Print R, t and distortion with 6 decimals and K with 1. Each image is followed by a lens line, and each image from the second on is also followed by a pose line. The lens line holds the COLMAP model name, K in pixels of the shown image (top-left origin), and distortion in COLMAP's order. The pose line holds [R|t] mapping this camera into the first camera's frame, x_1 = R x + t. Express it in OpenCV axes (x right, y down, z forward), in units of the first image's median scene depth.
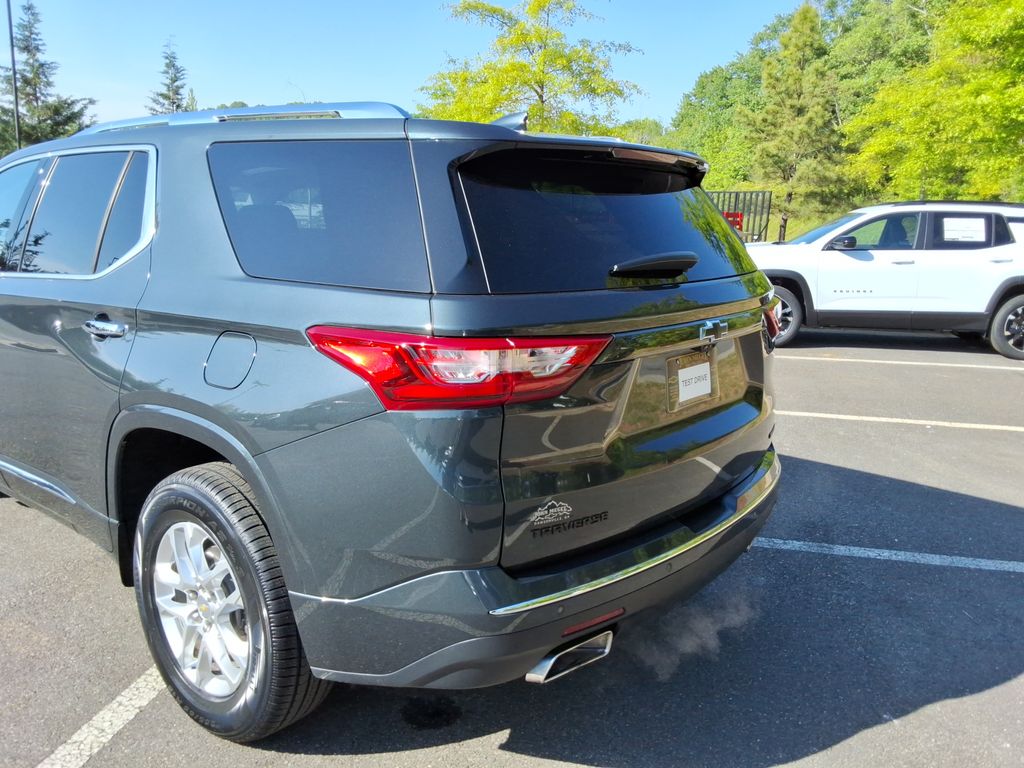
lens RADIAL K [[823.6, 0, 519.4], [0, 823.6, 381.1], [0, 0, 1]] dist [0.079510, -0.127839]
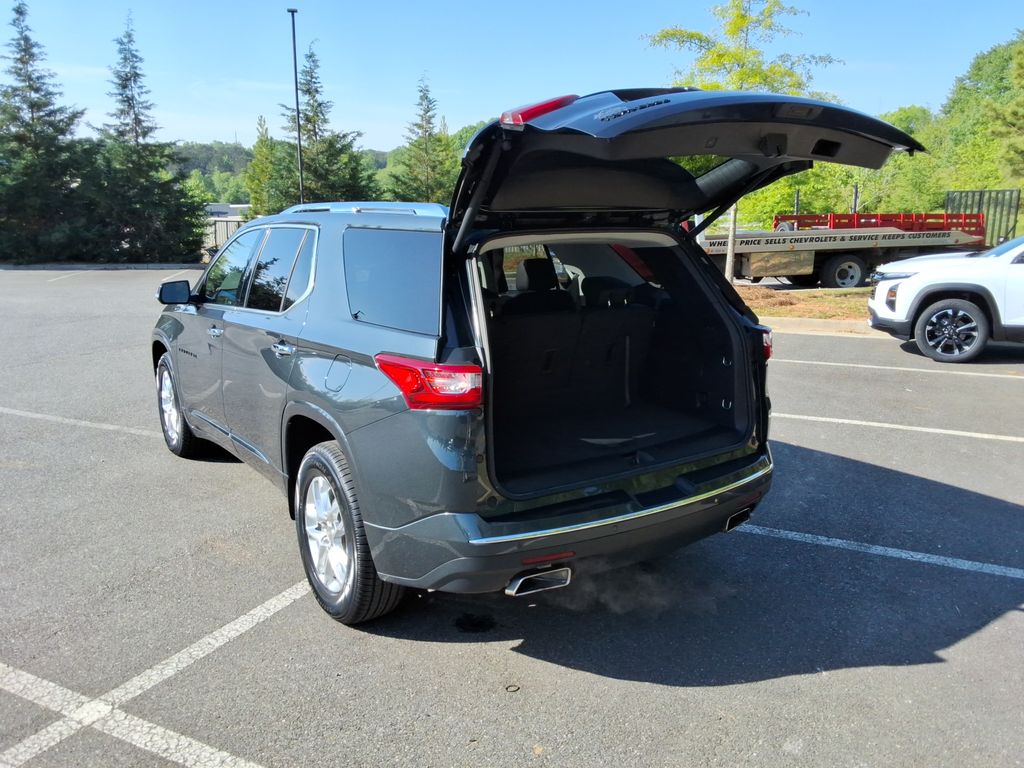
lens RADIAL K [[823.6, 0, 515.0], [0, 823.6, 381.4], [0, 0, 1]] dist [0.079510, -0.127839]
pose [[0.956534, 0.028131, -0.290262, 0.326077], [-0.028974, 0.999579, 0.001392, -0.016633], [0.290179, 0.007078, 0.956946, -0.306633]]
